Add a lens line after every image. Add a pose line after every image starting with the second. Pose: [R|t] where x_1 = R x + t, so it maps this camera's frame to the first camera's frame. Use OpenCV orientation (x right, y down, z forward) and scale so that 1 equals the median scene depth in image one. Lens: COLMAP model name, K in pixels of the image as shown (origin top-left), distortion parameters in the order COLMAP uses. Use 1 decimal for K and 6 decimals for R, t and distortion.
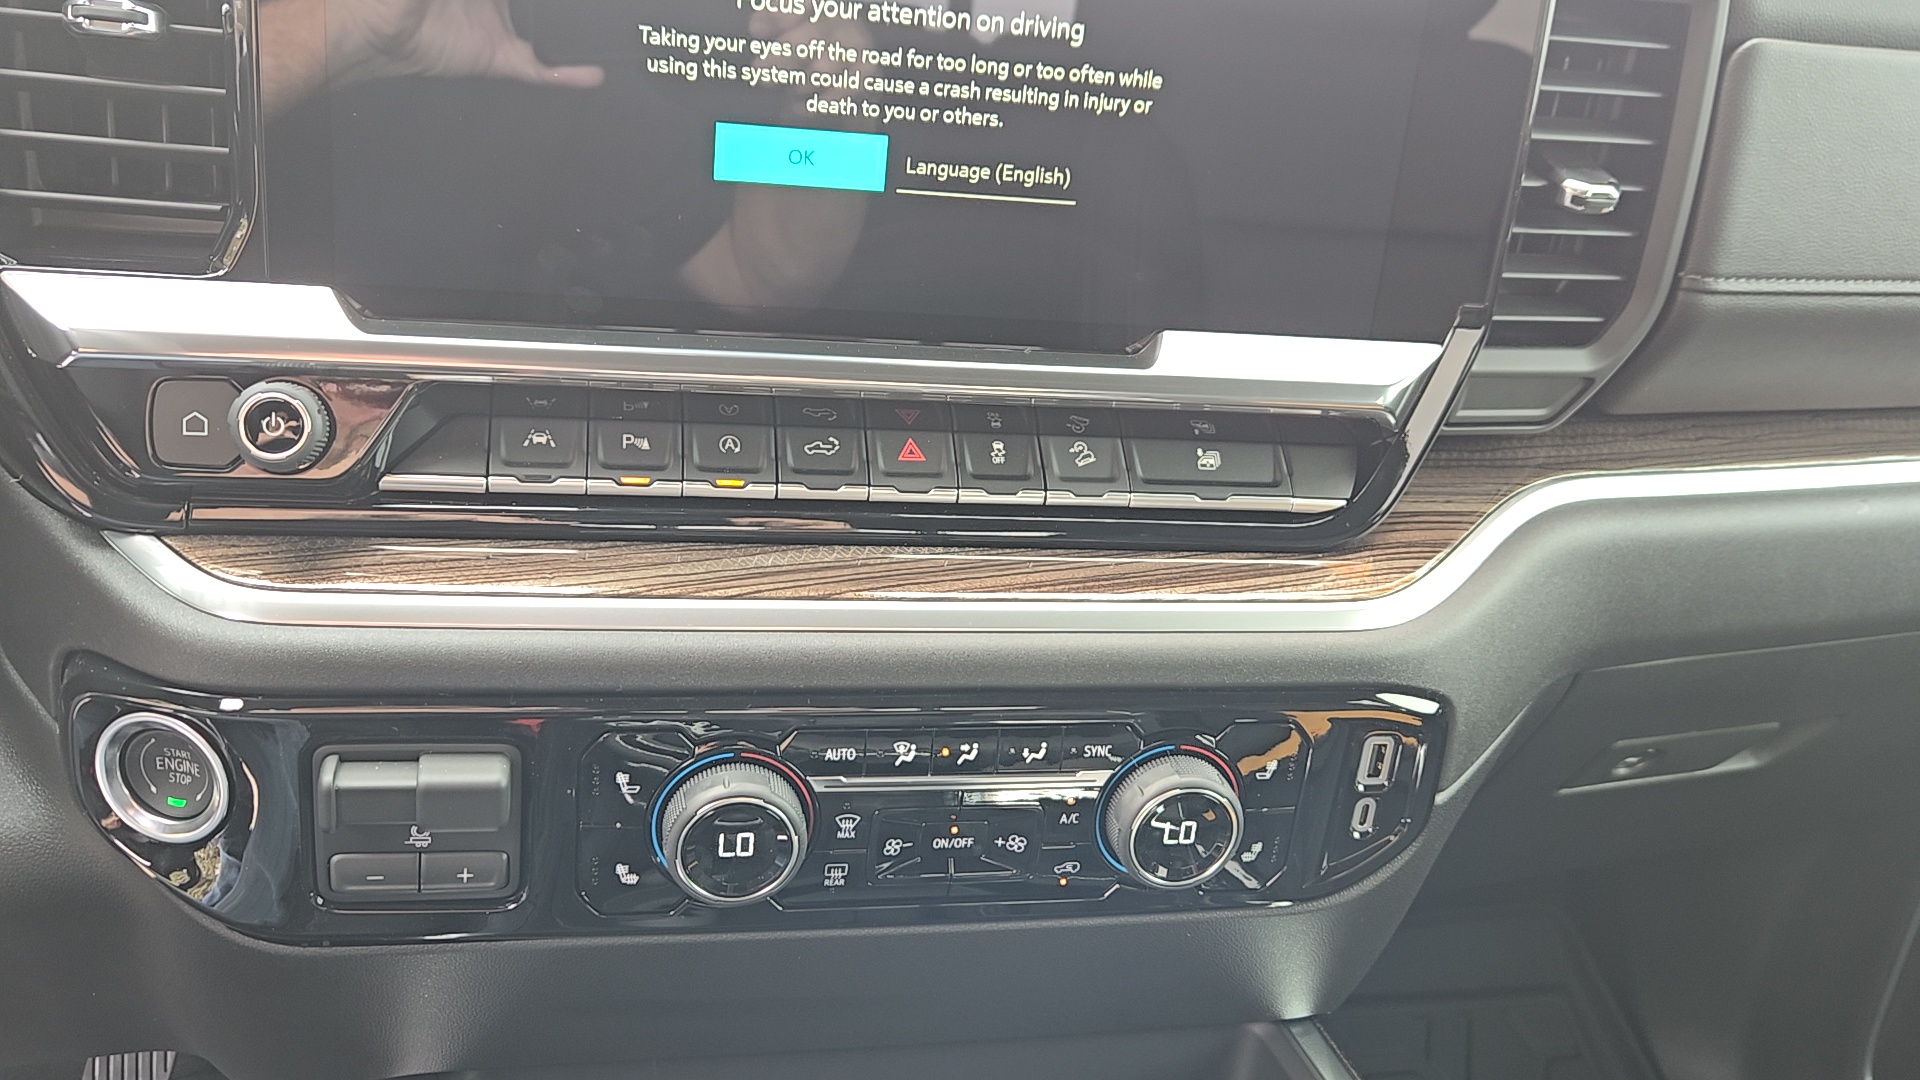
lens RADIAL K [[1619.7, 0, 960.0], [0, 1619.7, 540.0], [0, 0, 1]] dist [0.003064, -0.001056]
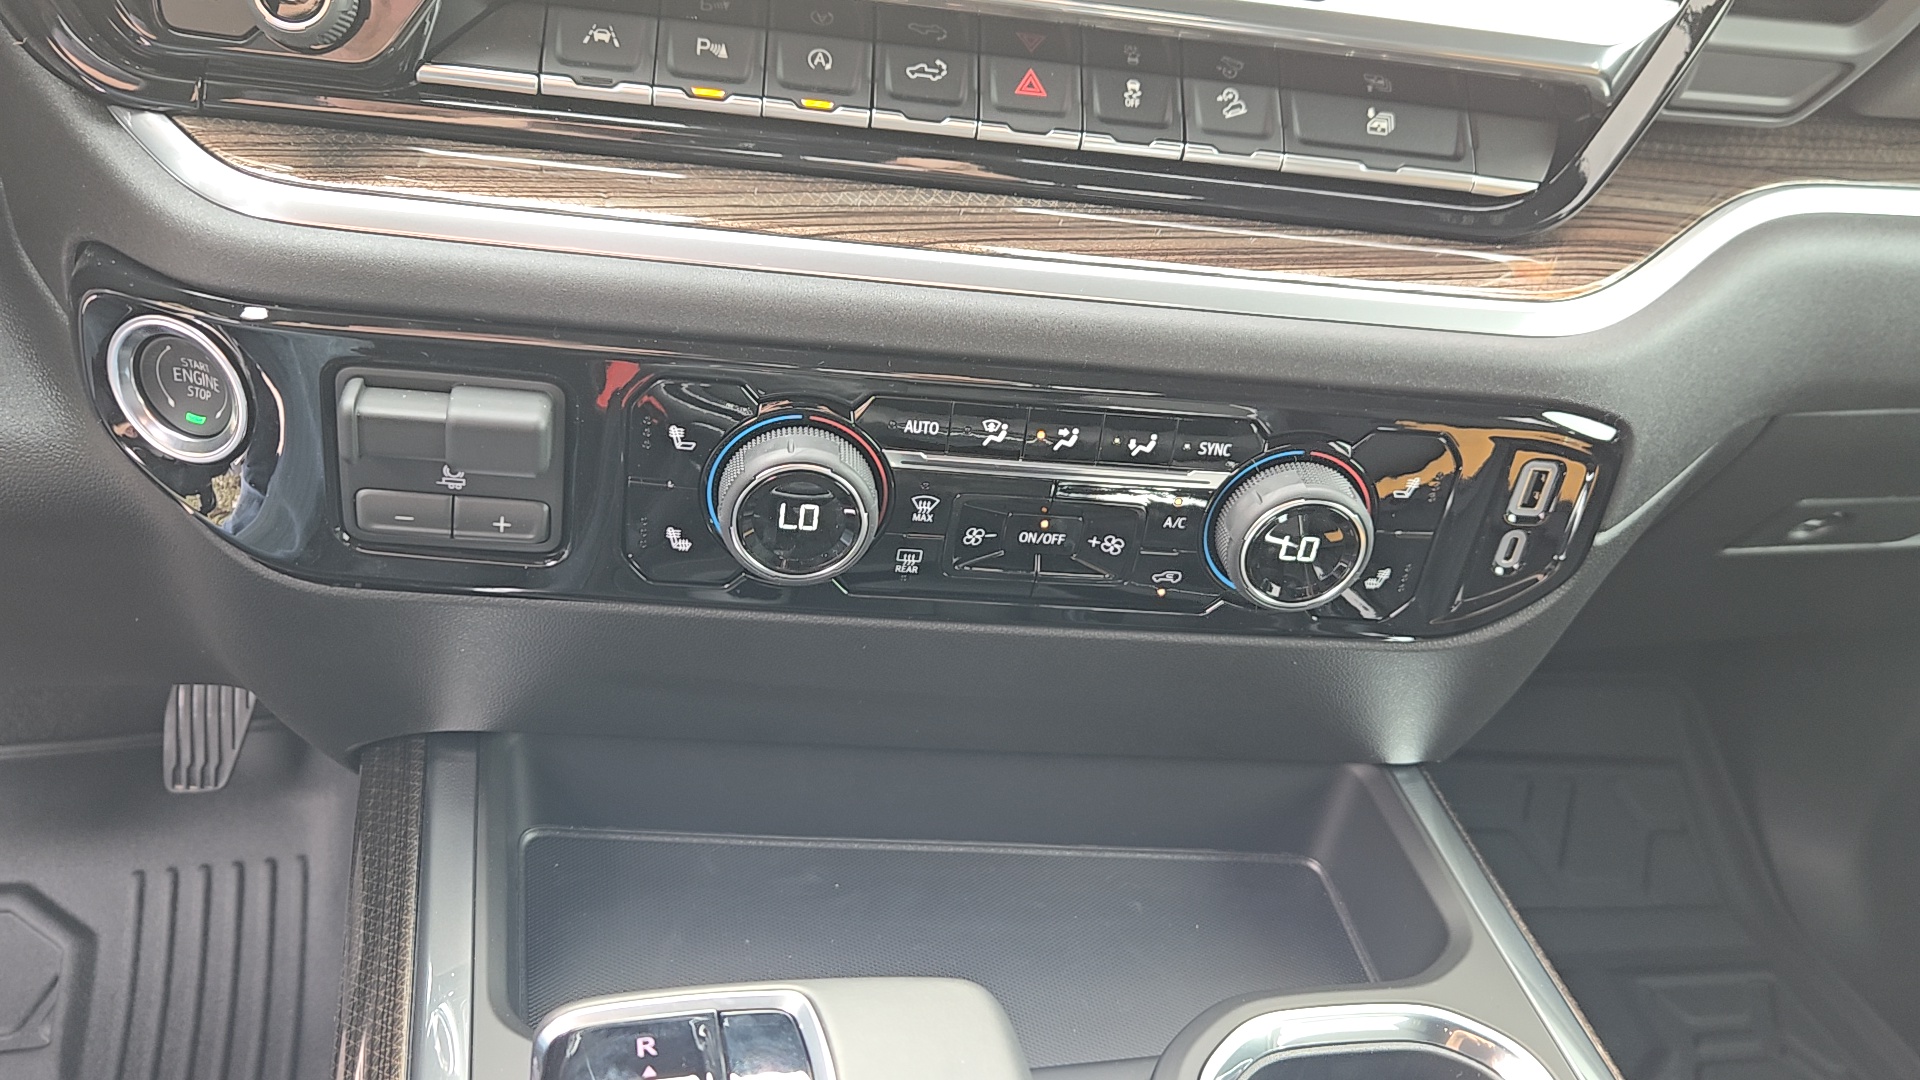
lens RADIAL K [[1619.7, 0, 960.0], [0, 1619.7, 540.0], [0, 0, 1]] dist [0.003064, -0.001056]
pose [[0.994003, 0.085911, -0.067657, 0.011764], [-0.073265, 0.982507, 0.171206, 0.039526], [0.081182, -0.165222, 0.982909, 0.121448]]
